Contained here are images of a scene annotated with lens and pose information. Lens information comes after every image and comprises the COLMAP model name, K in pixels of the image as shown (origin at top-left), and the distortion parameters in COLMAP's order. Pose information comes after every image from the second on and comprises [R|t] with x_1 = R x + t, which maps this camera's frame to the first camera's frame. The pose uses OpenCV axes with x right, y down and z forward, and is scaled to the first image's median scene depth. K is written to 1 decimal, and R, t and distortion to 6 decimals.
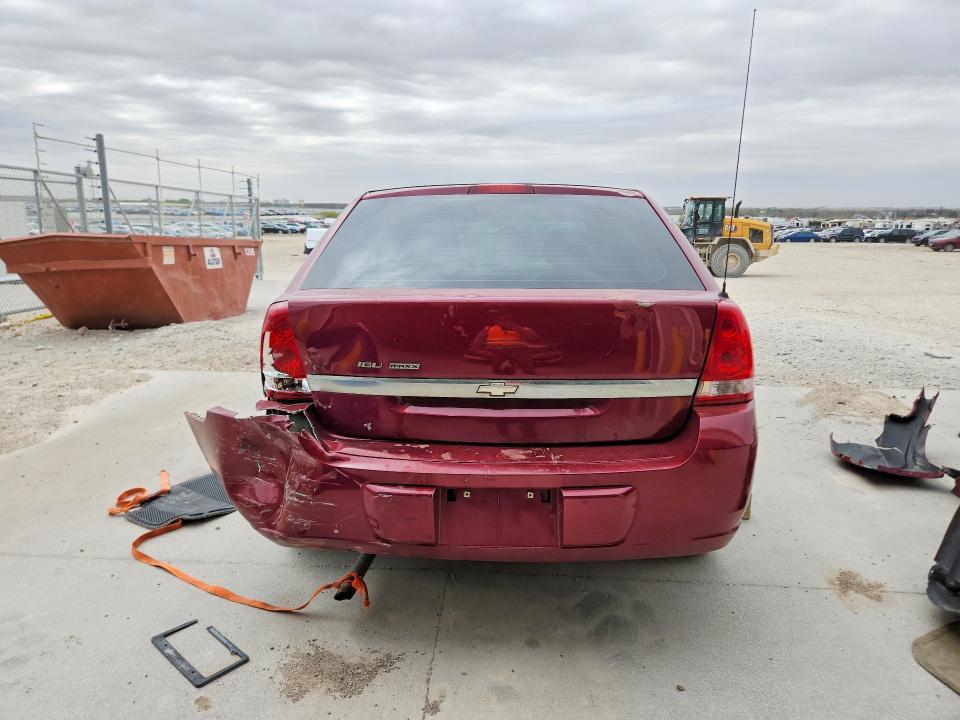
lens RADIAL K [[669.8, 0, 480.0], [0, 669.8, 360.0], [0, 0, 1]] dist [-0.011195, -0.002873]
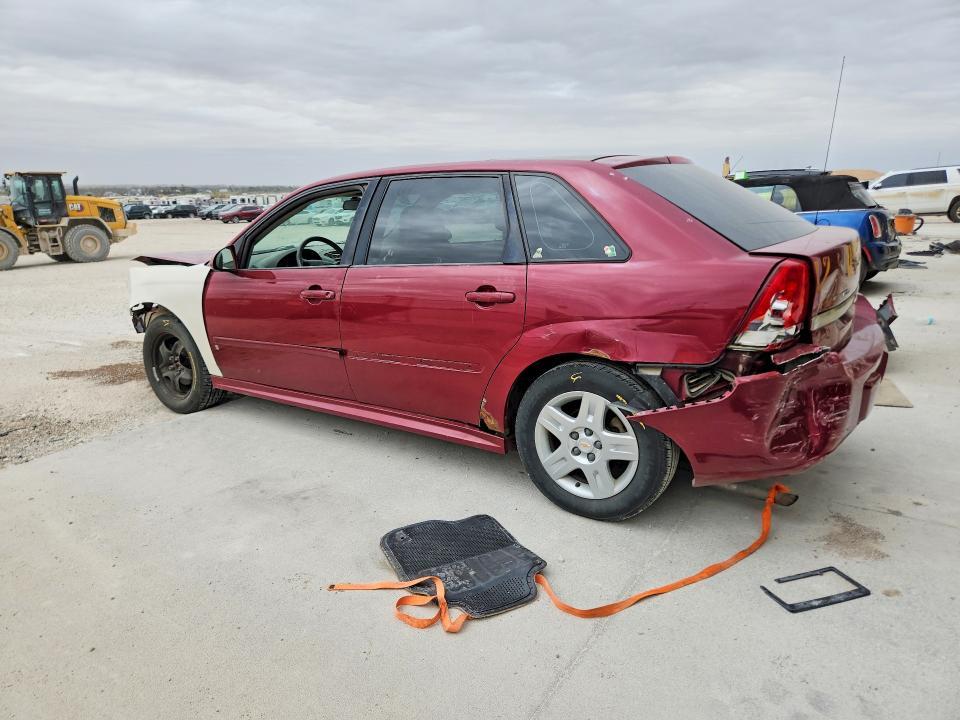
lens RADIAL K [[682.9, 0, 480.0], [0, 682.9, 360.0], [0, 0, 1]] dist [-0.028288, -0.004558]
pose [[0.490439, -0.212999, 0.845045, -0.164033], [0.190102, 0.972468, 0.134787, -0.017673], [-0.850489, 0.094540, 0.517427, 0.093865]]
